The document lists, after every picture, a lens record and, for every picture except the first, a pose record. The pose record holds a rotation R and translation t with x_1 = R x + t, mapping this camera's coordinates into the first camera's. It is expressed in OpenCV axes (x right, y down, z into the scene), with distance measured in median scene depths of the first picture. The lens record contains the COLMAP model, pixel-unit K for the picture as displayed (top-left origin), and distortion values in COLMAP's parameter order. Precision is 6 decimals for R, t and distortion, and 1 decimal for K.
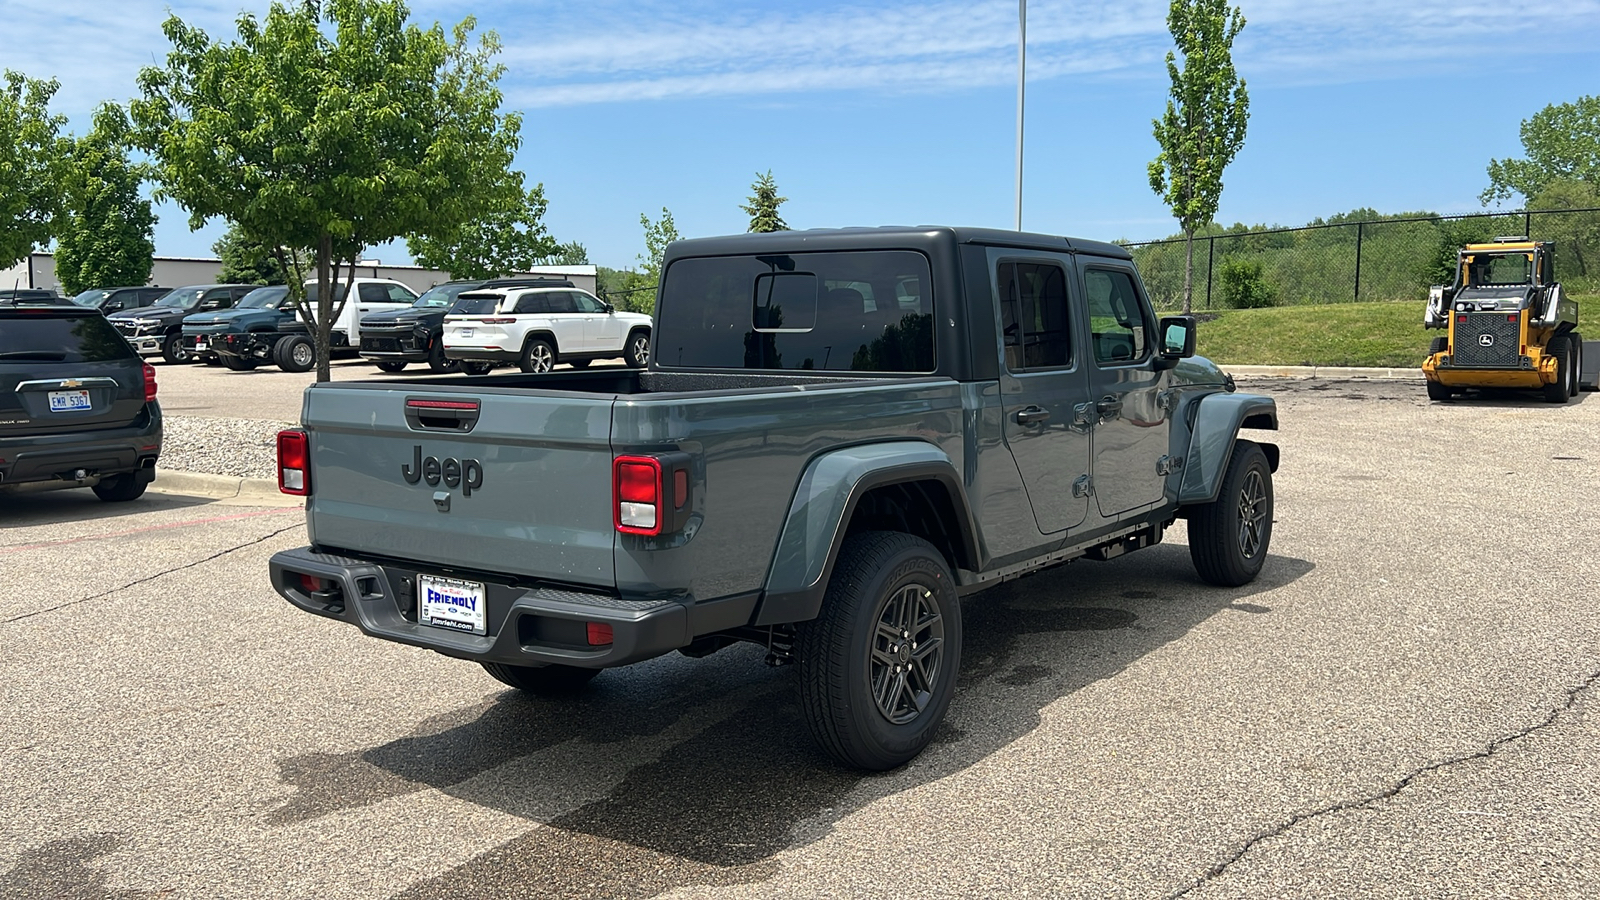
lens RADIAL K [[1358.2, 0, 805.6], [0, 1358.2, 457.9], [0, 0, 1]] dist [0.083098, -0.129909]
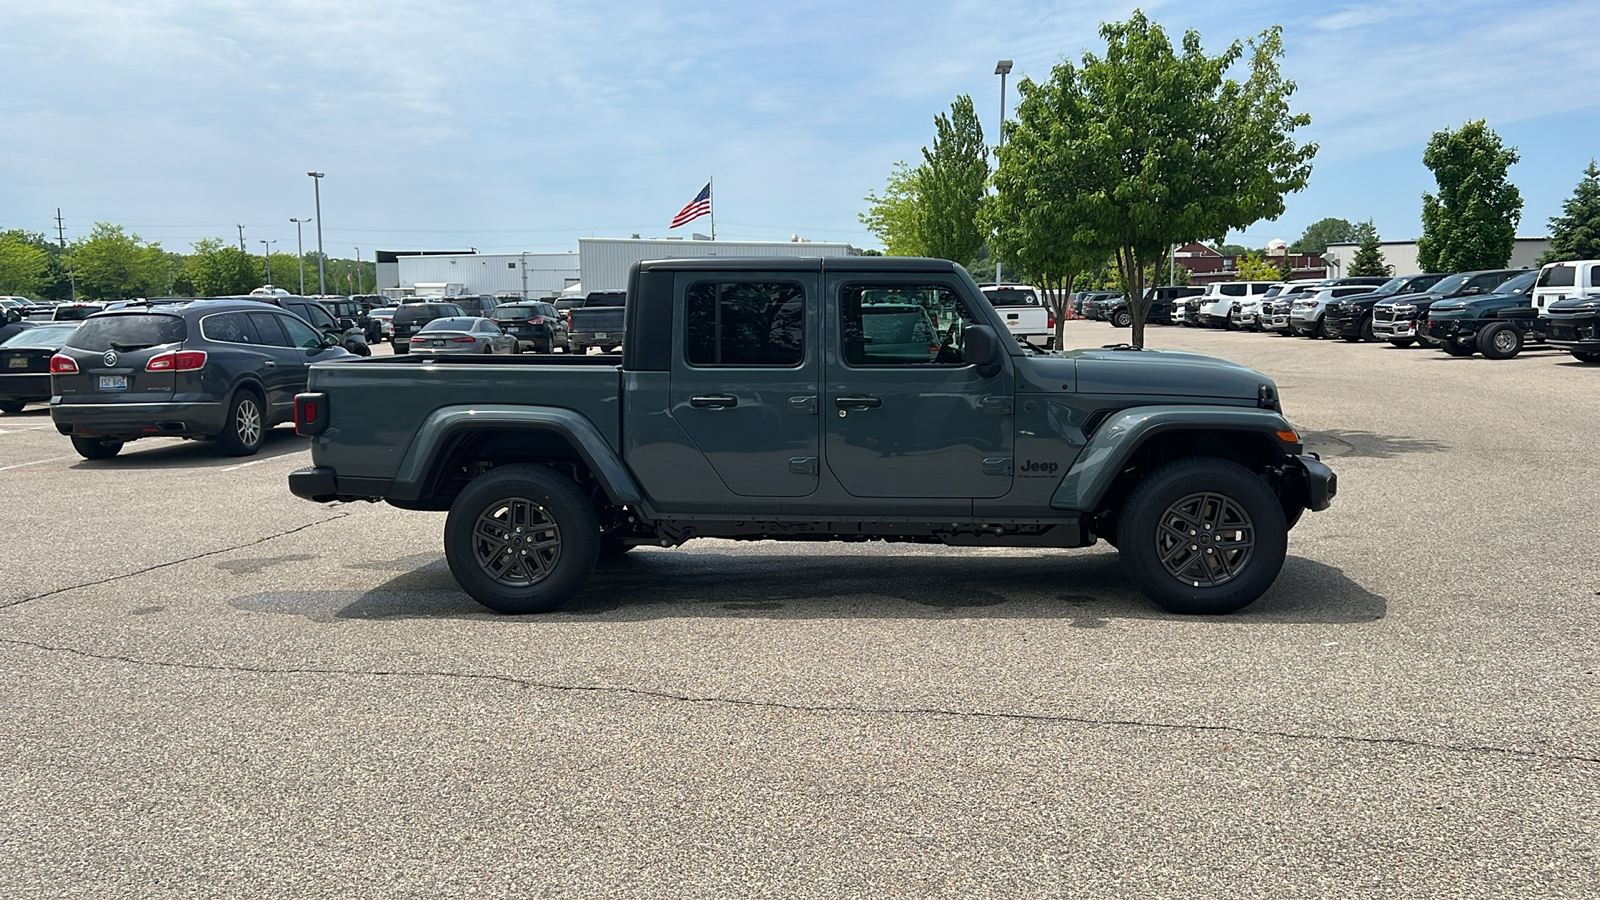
lens RADIAL K [[1361.8, 0, 813.2], [0, 1361.8, 464.3], [0, 0, 1]] dist [0.068487, -0.093405]
pose [[0.513538, 0.100985, -0.852104, 1.502902], [-0.085709, 0.994121, 0.066162, -0.070800], [0.853776, 0.039056, 0.519174, 0.468485]]
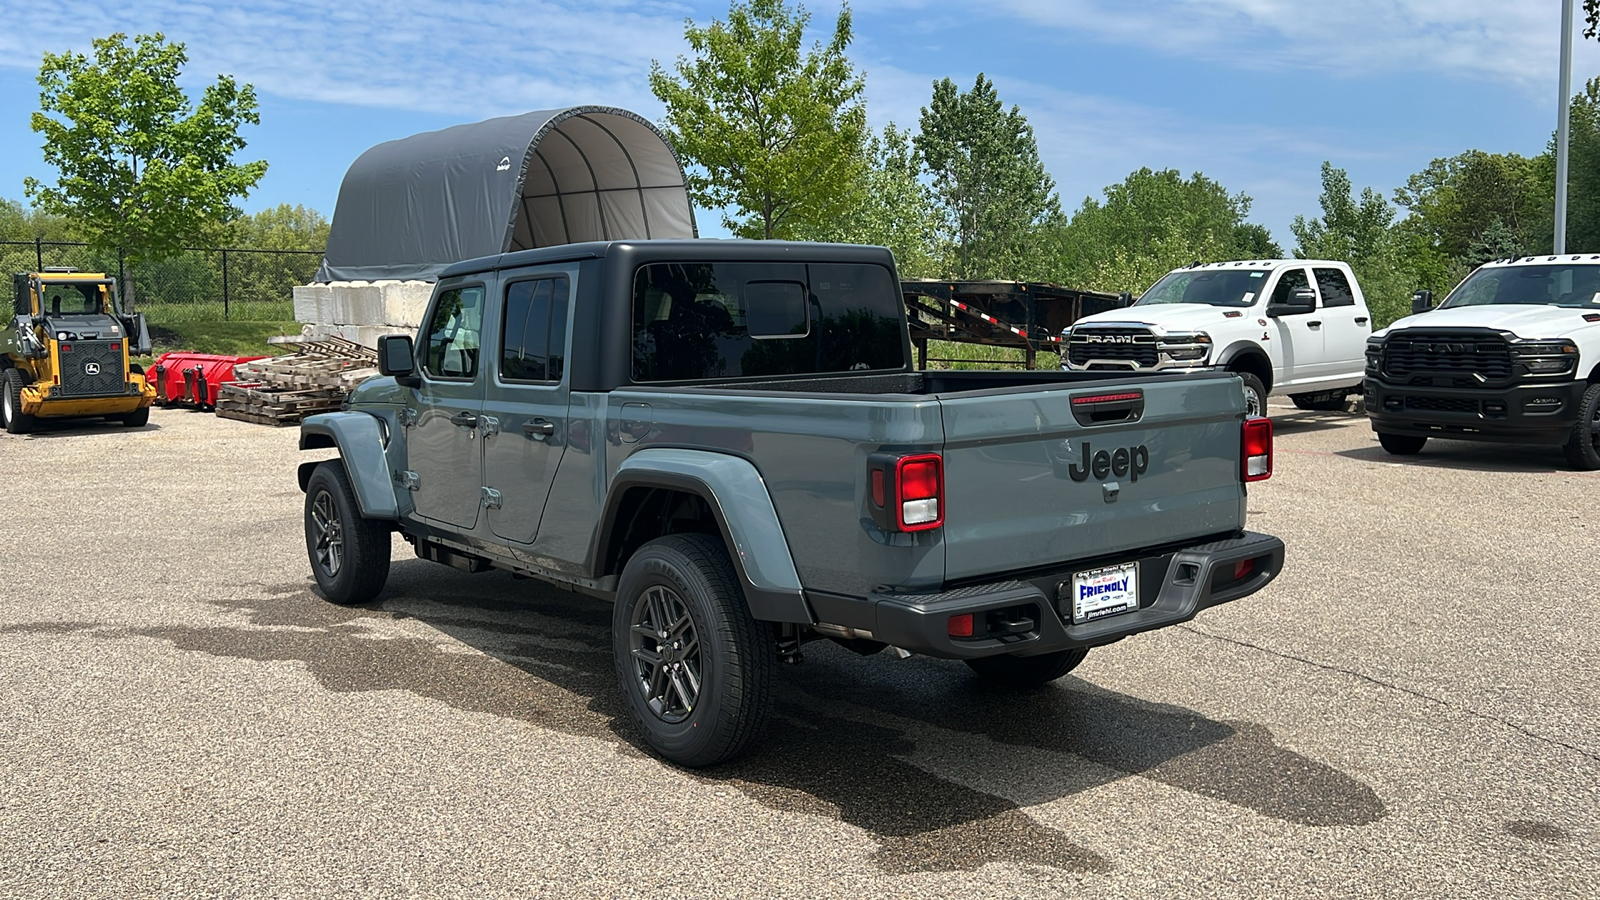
lens RADIAL K [[1347.5, 0, 780.1], [0, 1347.5, 452.8], [0, 0, 1]] dist [0.142976, -0.293833]
pose [[0.298064, -0.089877, 0.950305, -1.136315], [0.119928, 0.991195, 0.056128, -0.073466], [-0.946982, 0.097239, 0.306218, 0.797984]]
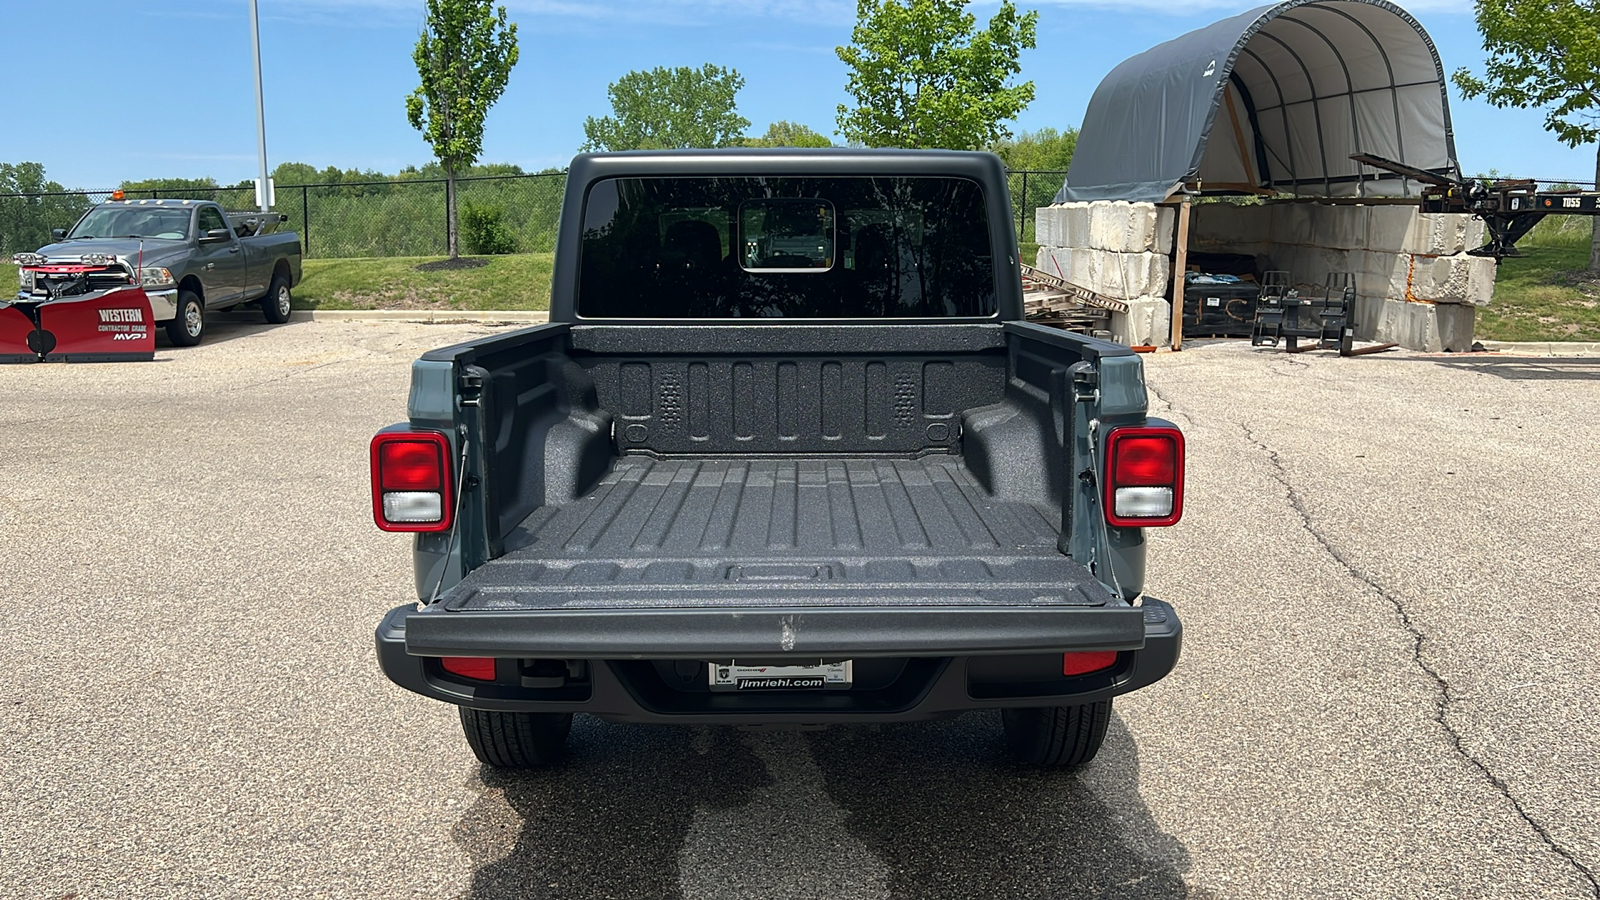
lens RADIAL K [[1361.8, 0, 813.2], [0, 1361.8, 464.3], [0, 0, 1]] dist [0.068487, -0.093405]
pose [[0.803593, -0.084825, 0.589103, -0.575355], [0.059354, 0.996279, 0.062490, -0.031239], [-0.592212, -0.015251, 0.805638, 0.368290]]
